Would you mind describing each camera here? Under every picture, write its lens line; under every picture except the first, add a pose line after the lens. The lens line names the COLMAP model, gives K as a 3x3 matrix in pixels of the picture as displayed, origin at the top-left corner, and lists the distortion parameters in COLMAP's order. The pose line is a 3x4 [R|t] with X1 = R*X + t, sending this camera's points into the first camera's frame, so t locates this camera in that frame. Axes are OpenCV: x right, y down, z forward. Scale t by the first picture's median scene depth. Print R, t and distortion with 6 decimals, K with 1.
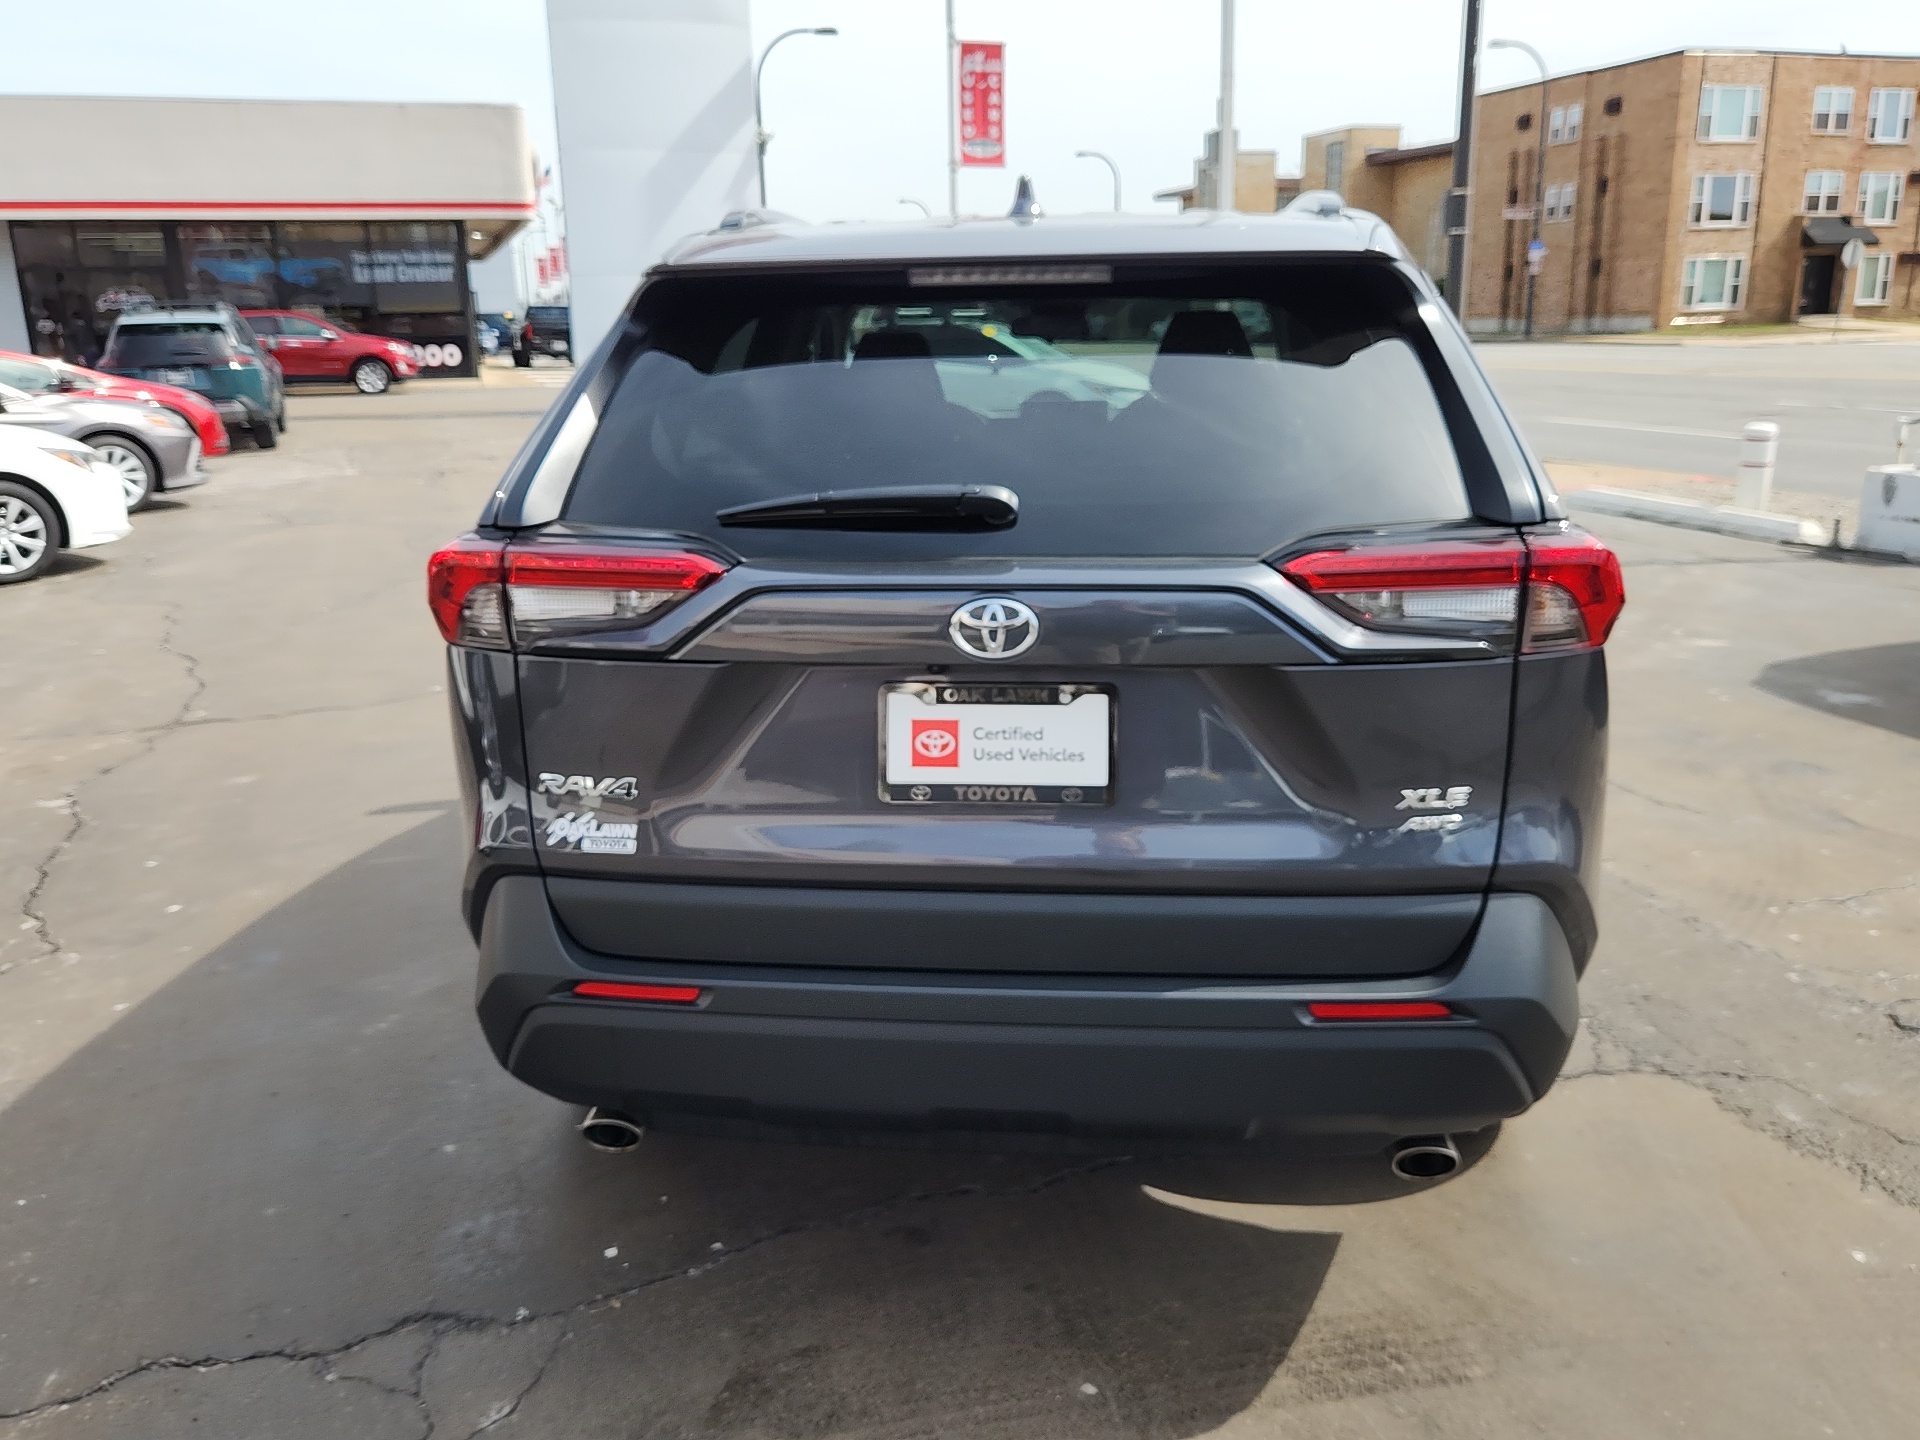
lens RADIAL K [[1530.8, 0, 960.0], [0, 1530.8, 720.0], [0, 0, 1]] dist [0.033452, -0.007214]
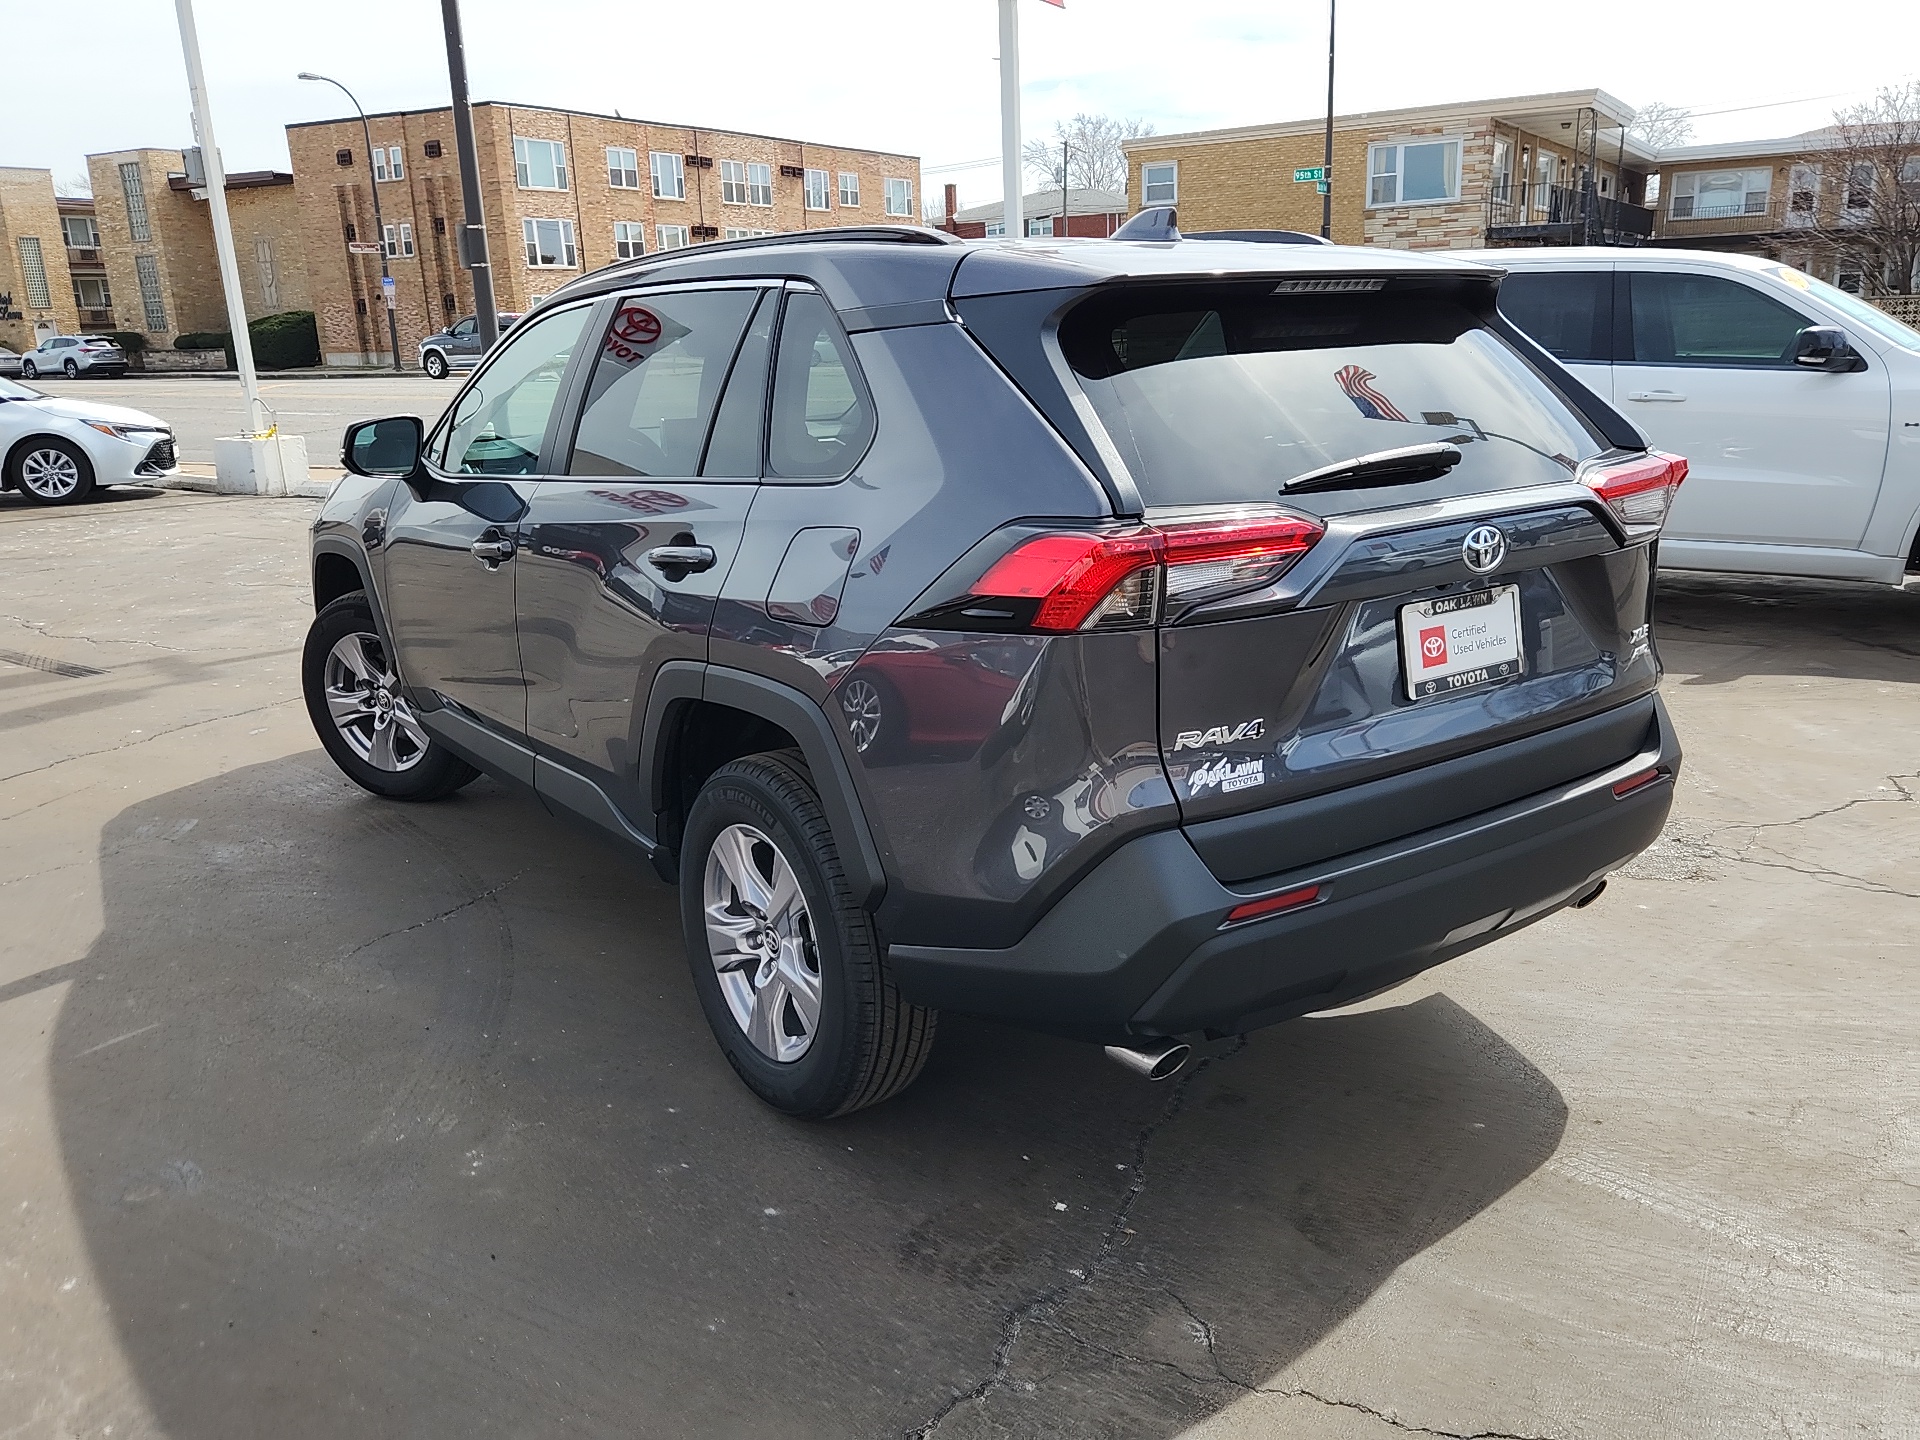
lens RADIAL K [[1490.4, 0, 960.0], [0, 1490.4, 720.0], [0, 0, 1]] dist [0.077673, -0.004454]
pose [[0.768448, -0.177190, 0.614892, -1.064453], [0.187514, 0.981070, 0.048367, -0.057591], [-0.611822, 0.078134, 0.787127, 0.245599]]
